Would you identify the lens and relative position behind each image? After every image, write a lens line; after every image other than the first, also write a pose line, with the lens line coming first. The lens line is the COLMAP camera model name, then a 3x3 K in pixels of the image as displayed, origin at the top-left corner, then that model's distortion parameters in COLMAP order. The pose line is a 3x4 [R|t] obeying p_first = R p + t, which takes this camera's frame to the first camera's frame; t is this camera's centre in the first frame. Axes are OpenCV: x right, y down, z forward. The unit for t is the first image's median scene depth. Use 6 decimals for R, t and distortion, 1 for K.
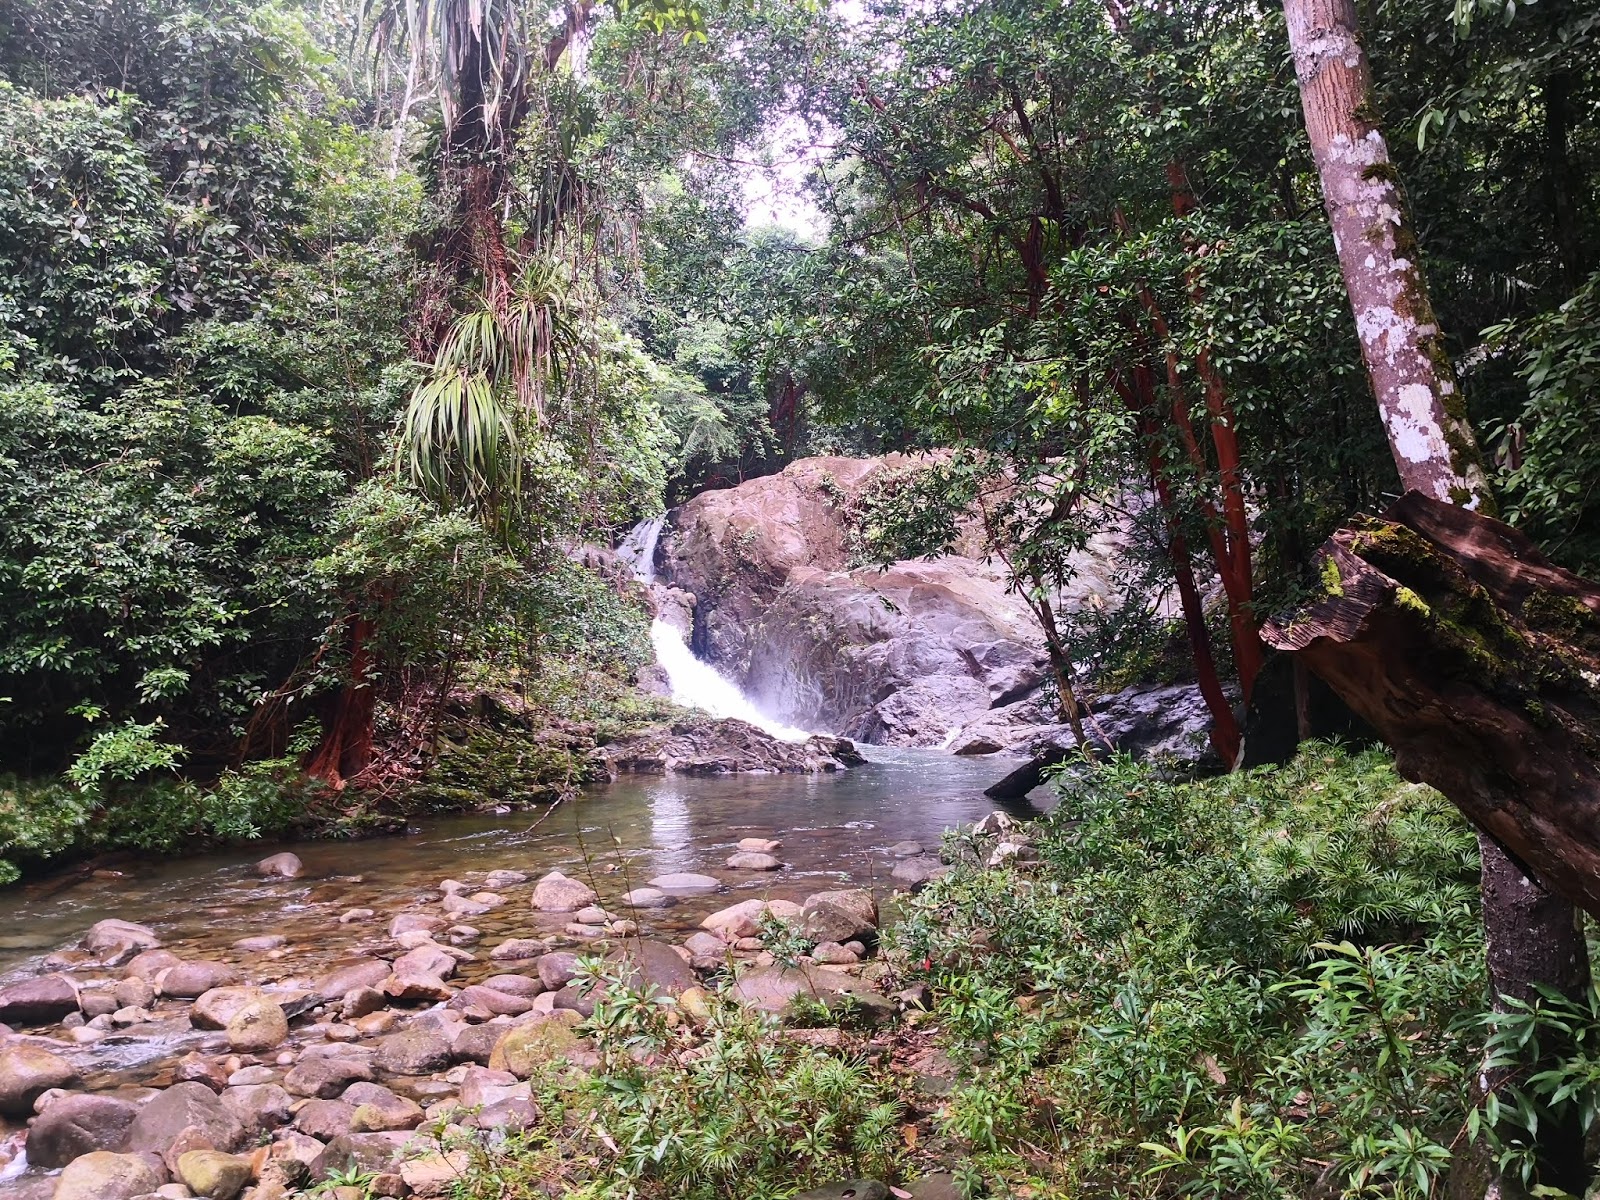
lens RADIAL K [[1307.4, 0, 813.0], [0, 1307.4, 582.3], [0, 0, 1]] dist [0.040781, -0.090843]
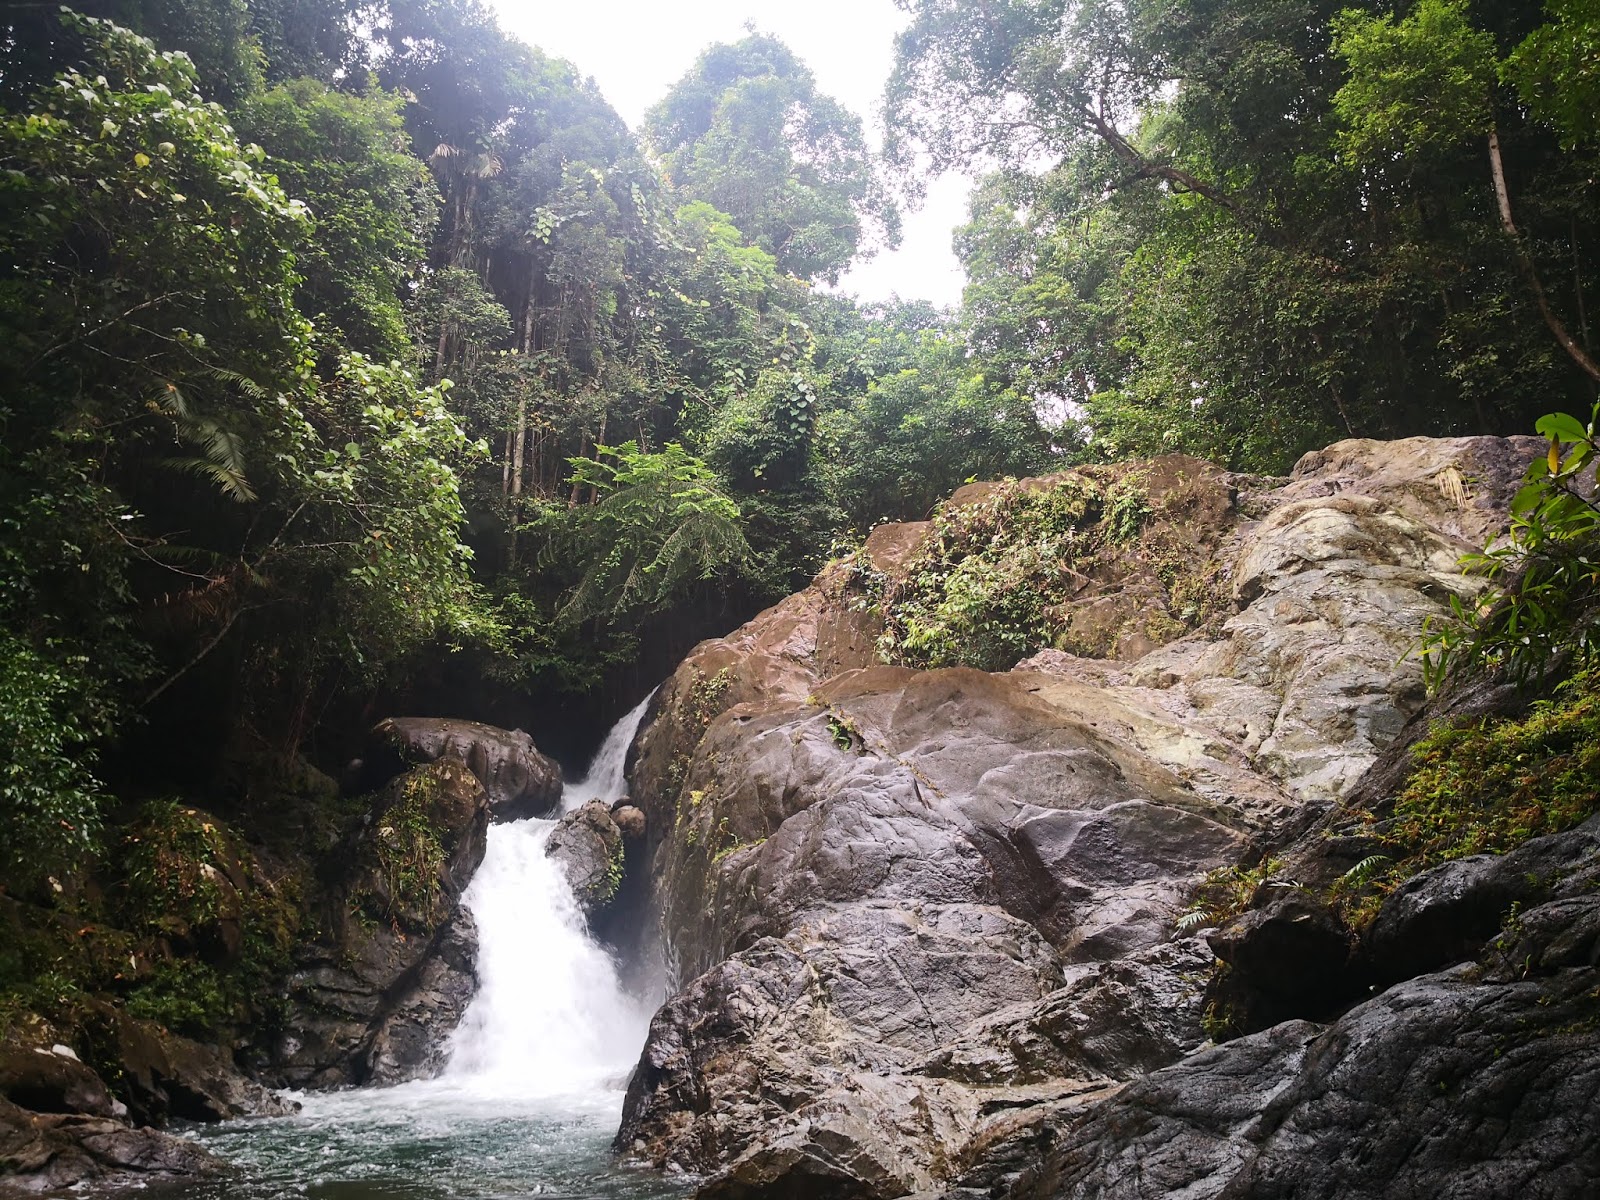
lens RADIAL K [[1307.4, 0, 813.0], [0, 1307.4, 582.3], [0, 0, 1]] dist [0.040781, -0.090843]
pose [[0.964277, -0.071513, -0.255061, 0.155316], [0.003275, 0.966015, -0.258467, 0.075323], [0.264876, 0.248398, 0.931740, 0.674281]]
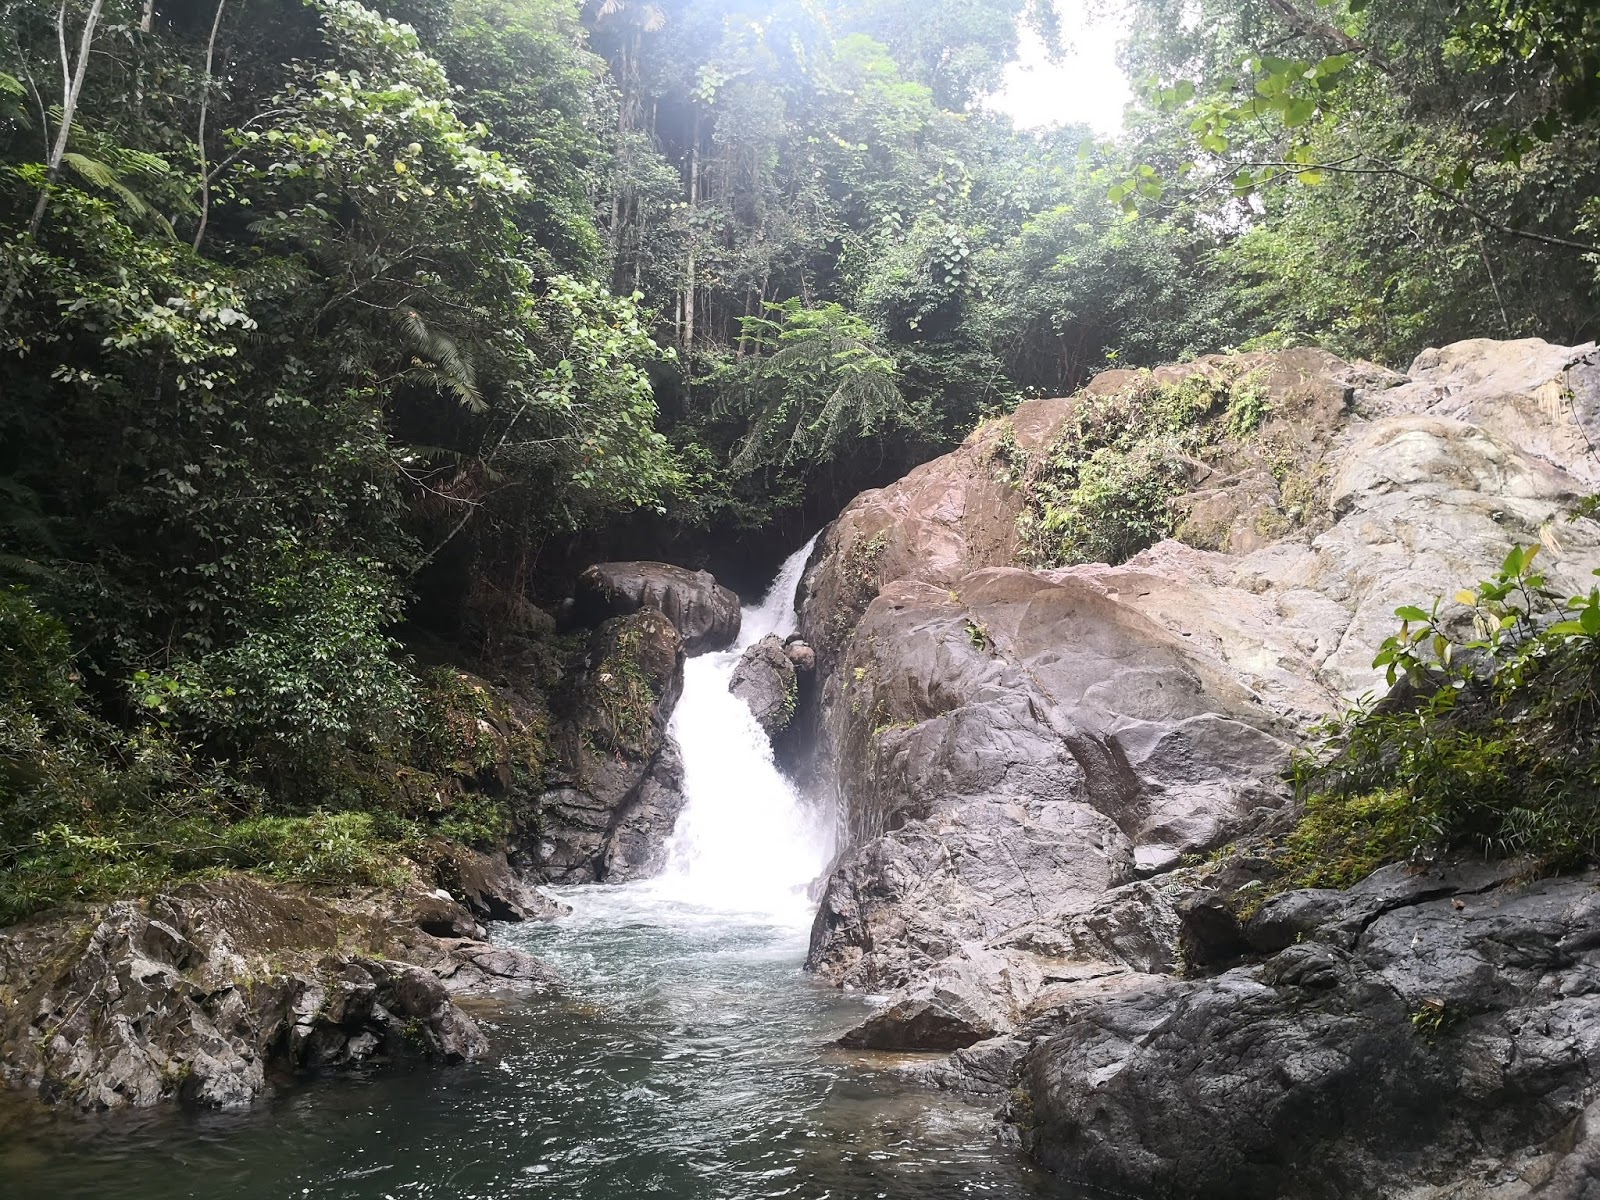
lens RADIAL K [[1322.4, 0, 795.5], [0, 1322.4, 604.0], [0, 0, 1]] dist [0.036532, -0.070858]
pose [[0.920617, -0.013078, -0.390248, 0.188567], [-0.014035, 0.997685, -0.066543, 0.039304], [0.390214, 0.066737, 0.918302, 0.579974]]
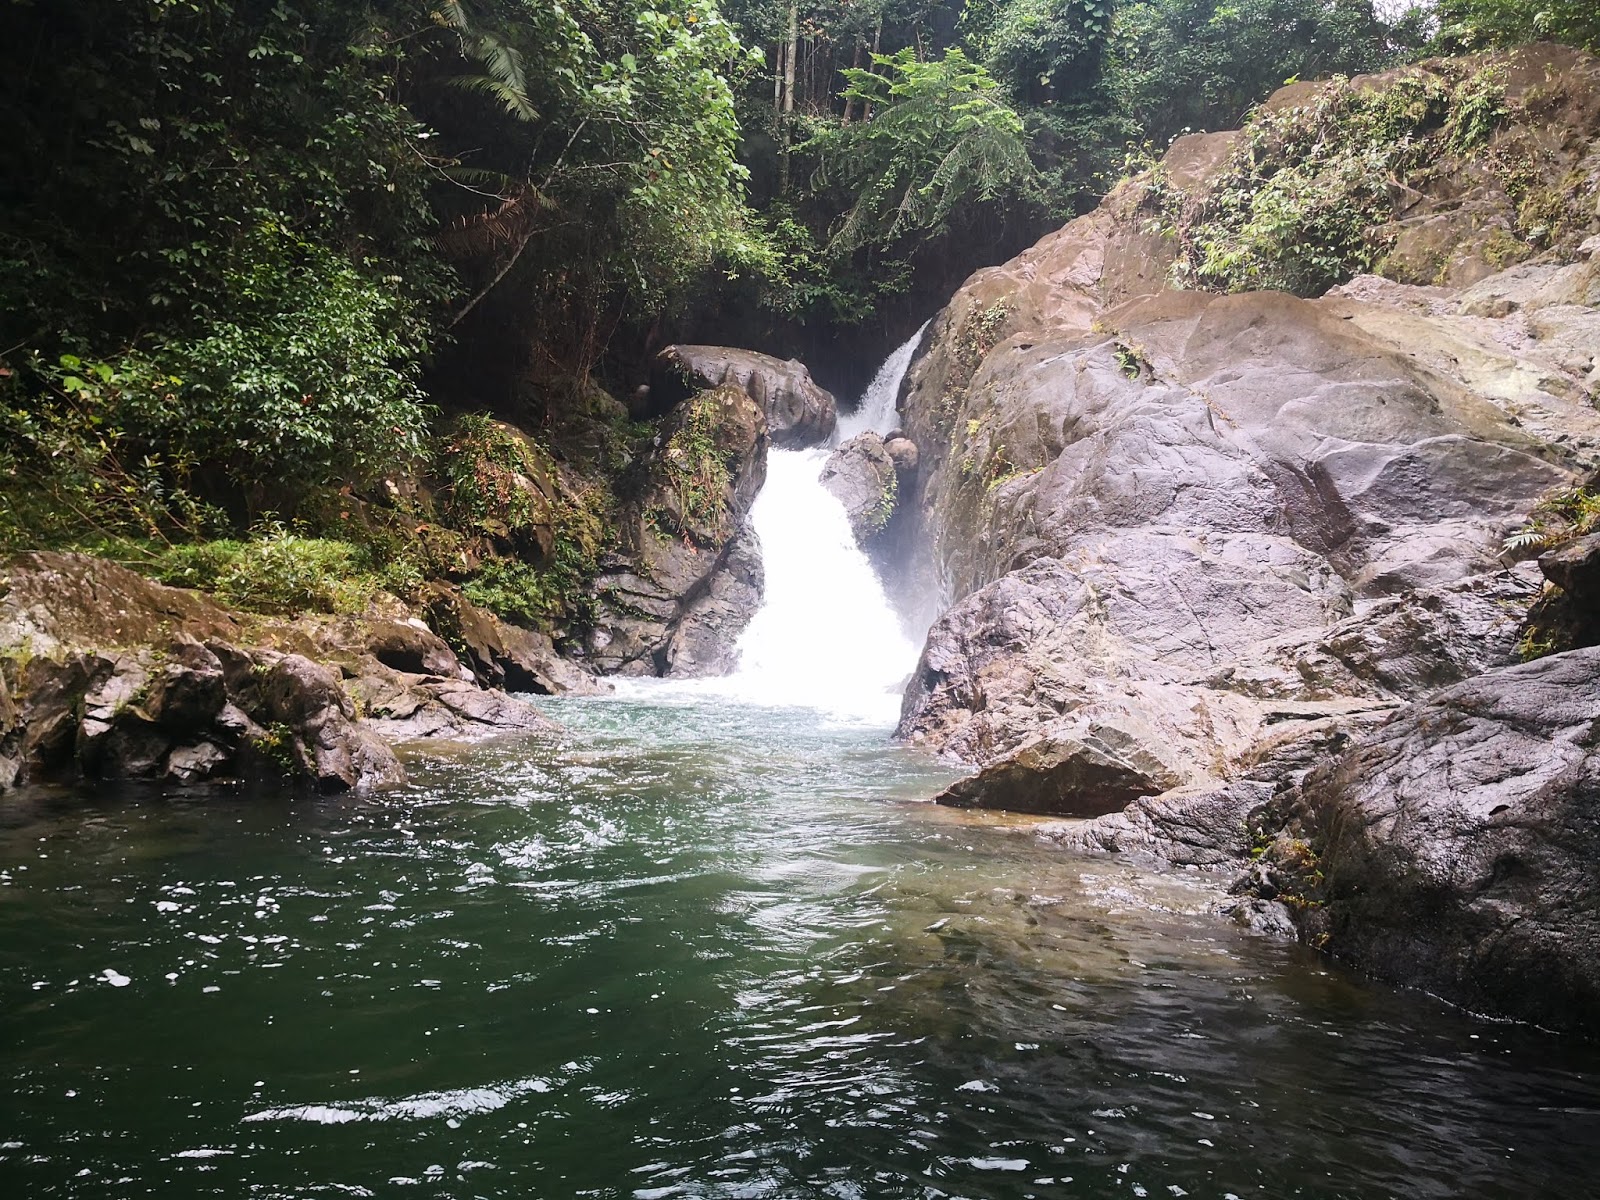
lens RADIAL K [[1310.1, 0, 807.2], [0, 1310.1, 605.2], [0, 0, 1]] dist [0.026030, -0.061539]
pose [[0.891207, 0.053826, -0.450391, 0.151548], [-0.043919, 0.998509, 0.032428, 0.079457], [0.451465, -0.009119, 0.892242, 0.674630]]
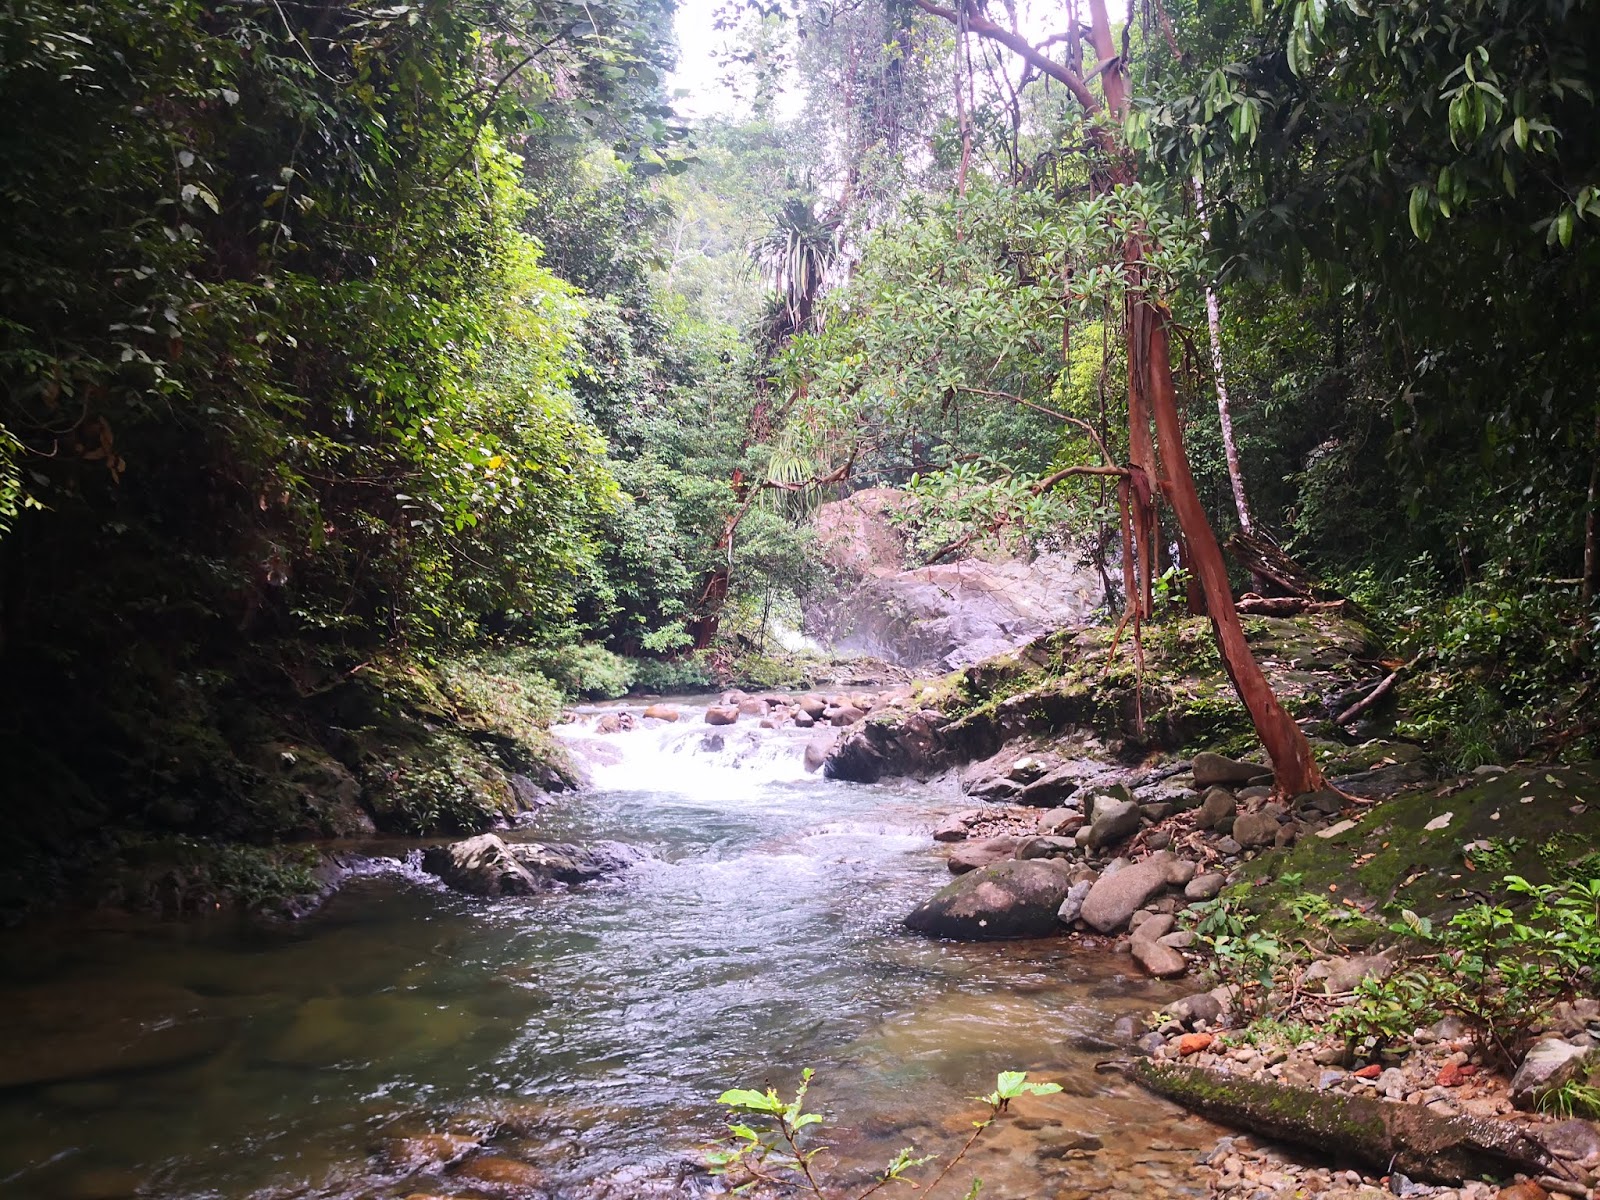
lens RADIAL K [[1322.4, 0, 795.5], [0, 1322.4, 604.0], [0, 0, 1]] dist [0.036532, -0.070858]
pose [[0.998563, 0.022714, 0.048543, -0.192531], [-0.022840, 0.999737, 0.002038, 0.031345], [-0.048484, -0.003143, 0.998819, -0.507302]]
